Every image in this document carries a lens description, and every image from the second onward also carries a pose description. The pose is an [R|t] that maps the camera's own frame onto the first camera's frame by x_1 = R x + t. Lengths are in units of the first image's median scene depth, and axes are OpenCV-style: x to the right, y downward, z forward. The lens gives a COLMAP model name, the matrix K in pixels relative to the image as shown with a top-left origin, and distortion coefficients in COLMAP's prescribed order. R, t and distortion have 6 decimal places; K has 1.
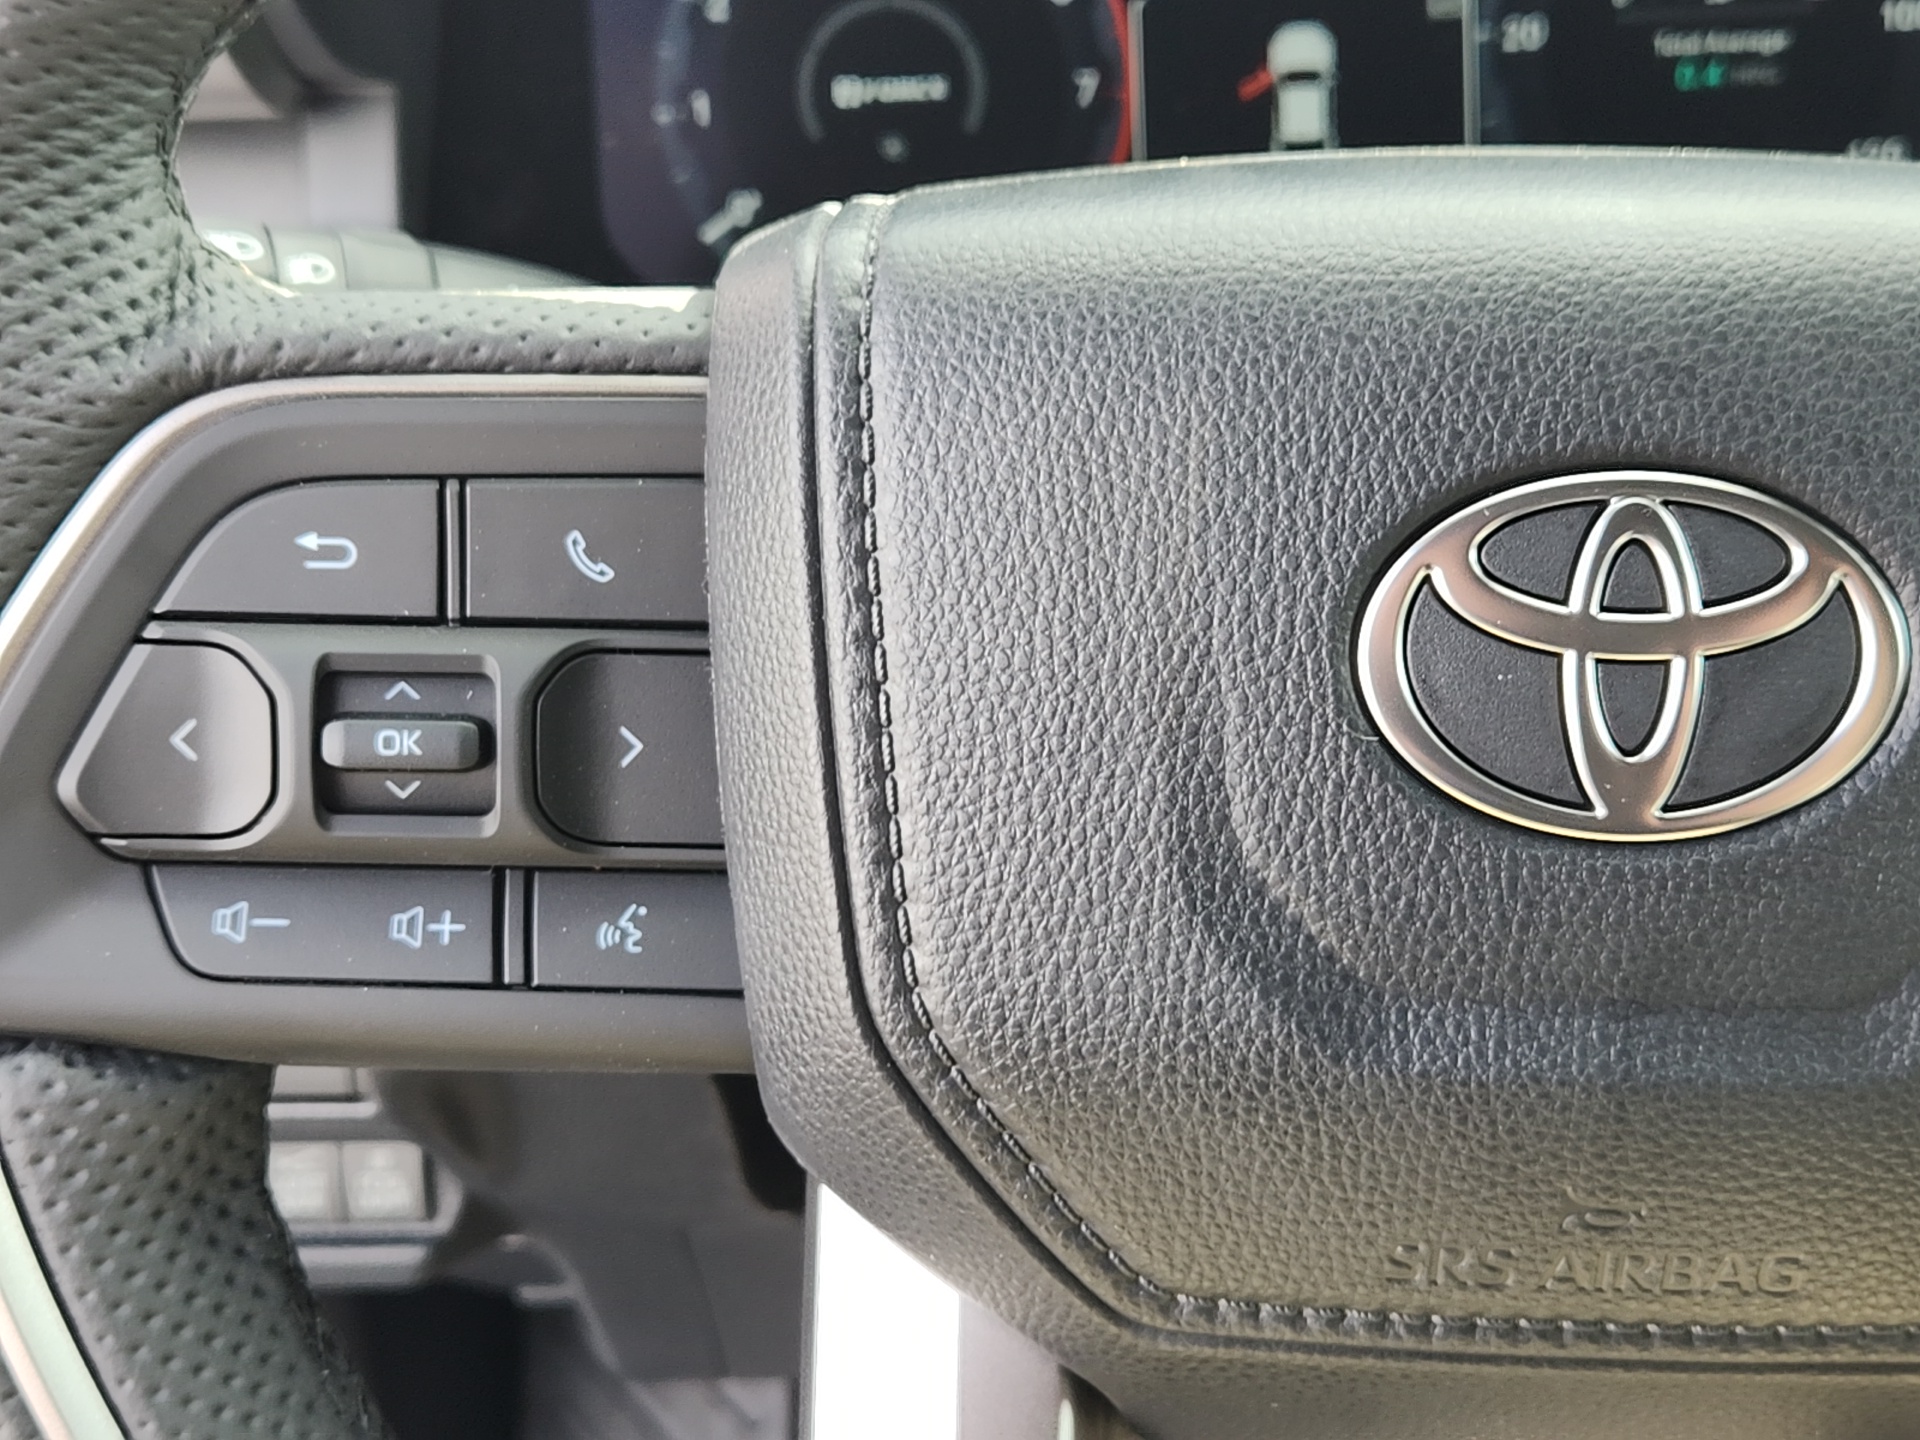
lens RADIAL K [[1673.5, 0, 960.1], [0, 1673.5, 695.2], [0, 0, 1]] dist [0.021494, 0.003909]
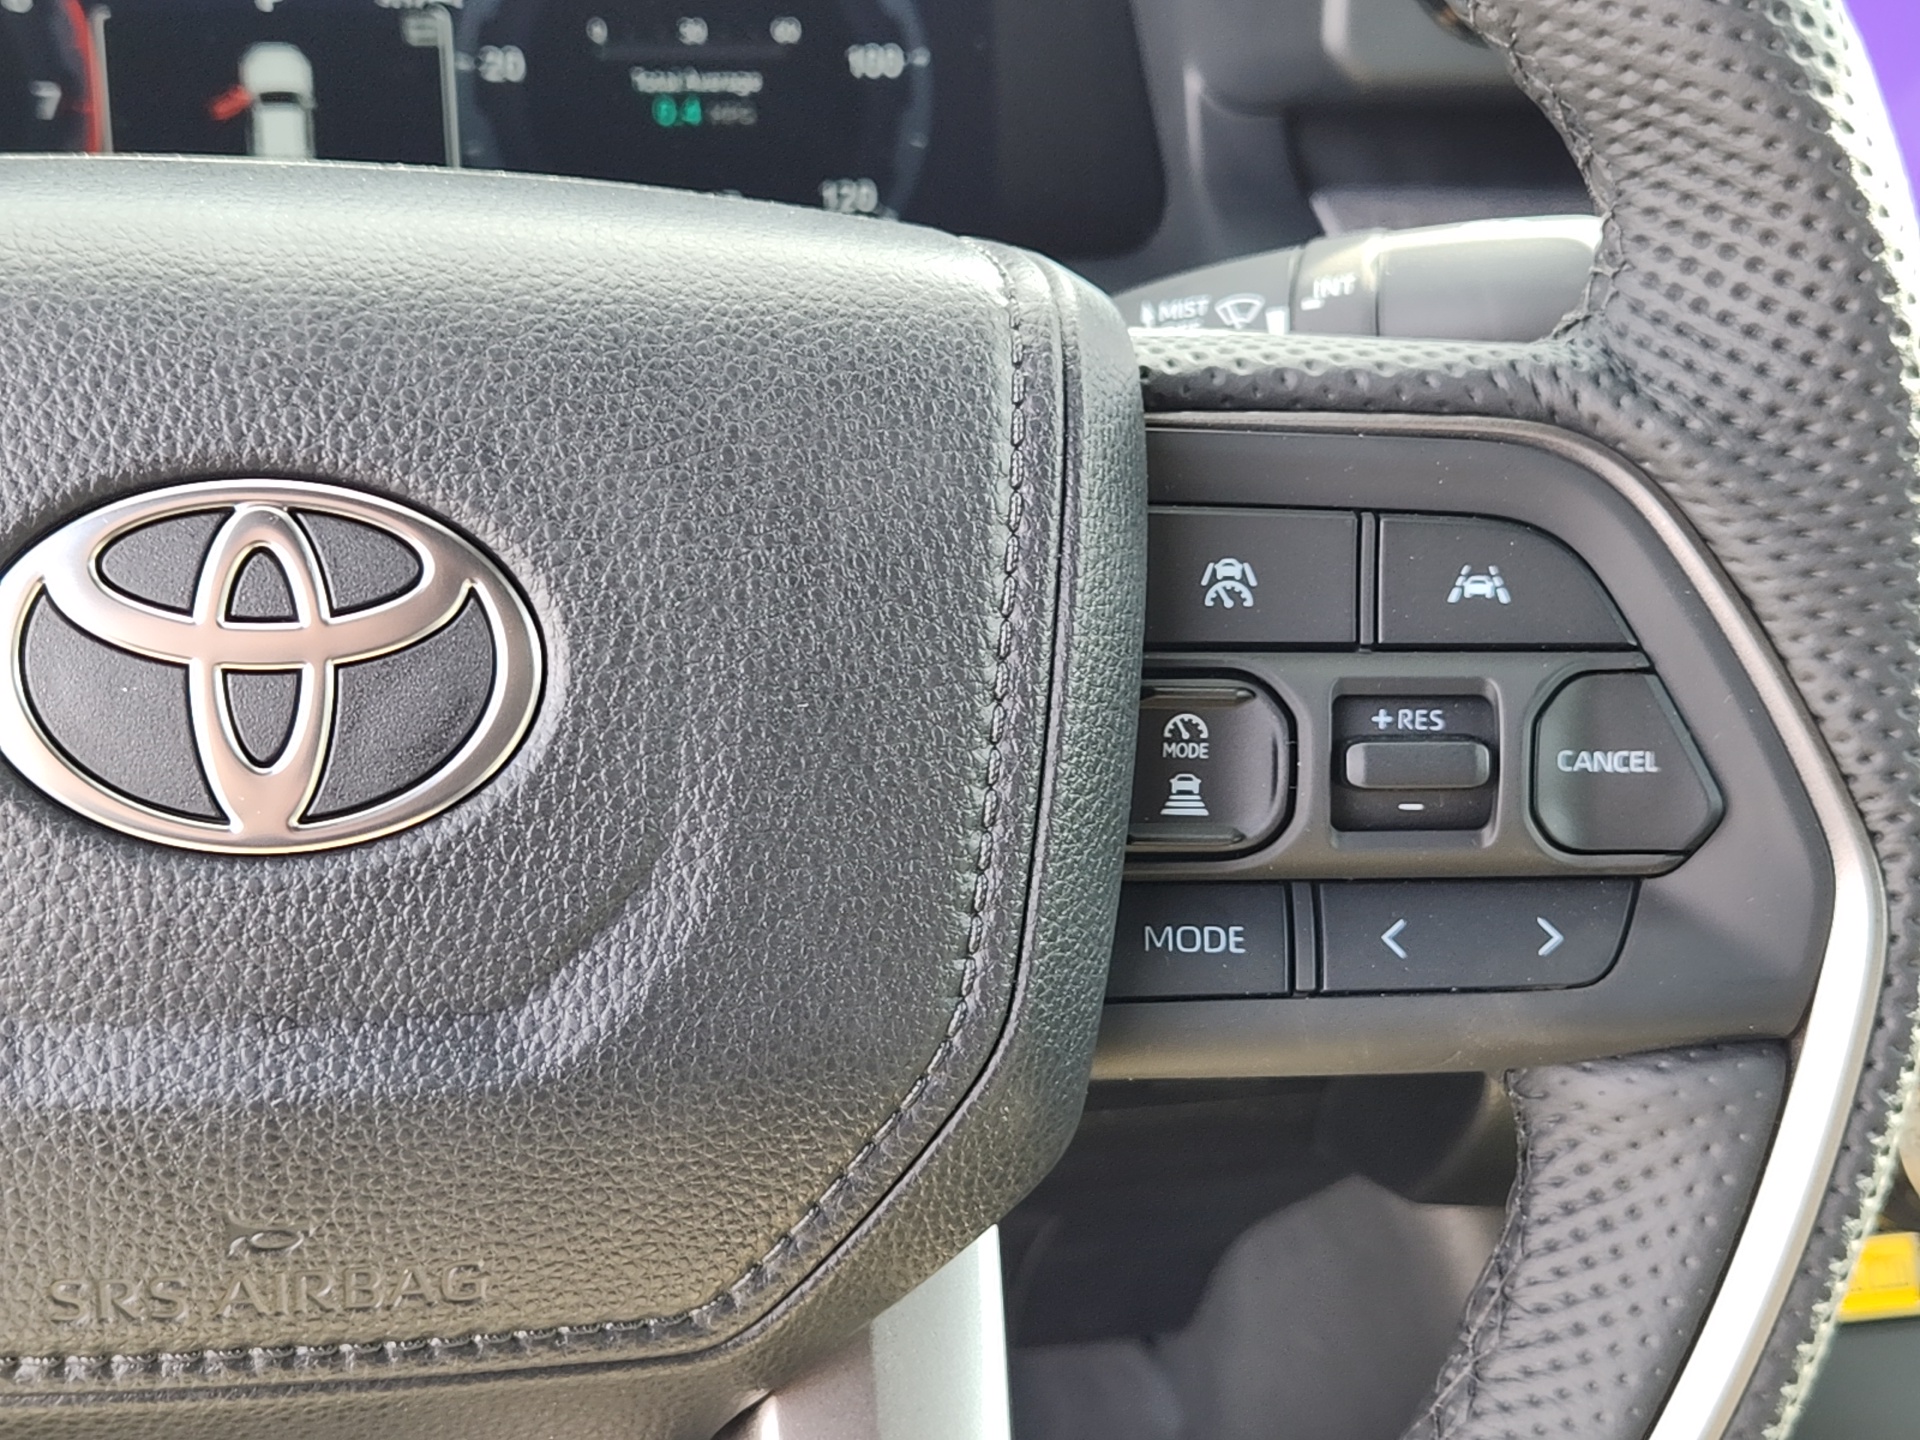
lens RADIAL K [[1608.7, 0, 960.0], [0, 1608.7, 720.0], [0, 0, 1]] dist [0.036072, -0.008802]
pose [[0.990886, -0.022216, 0.132860, 0.672629], [0.024394, 0.999593, -0.014791, 0.032487], [-0.132477, 0.017898, 0.991025, 0.004326]]
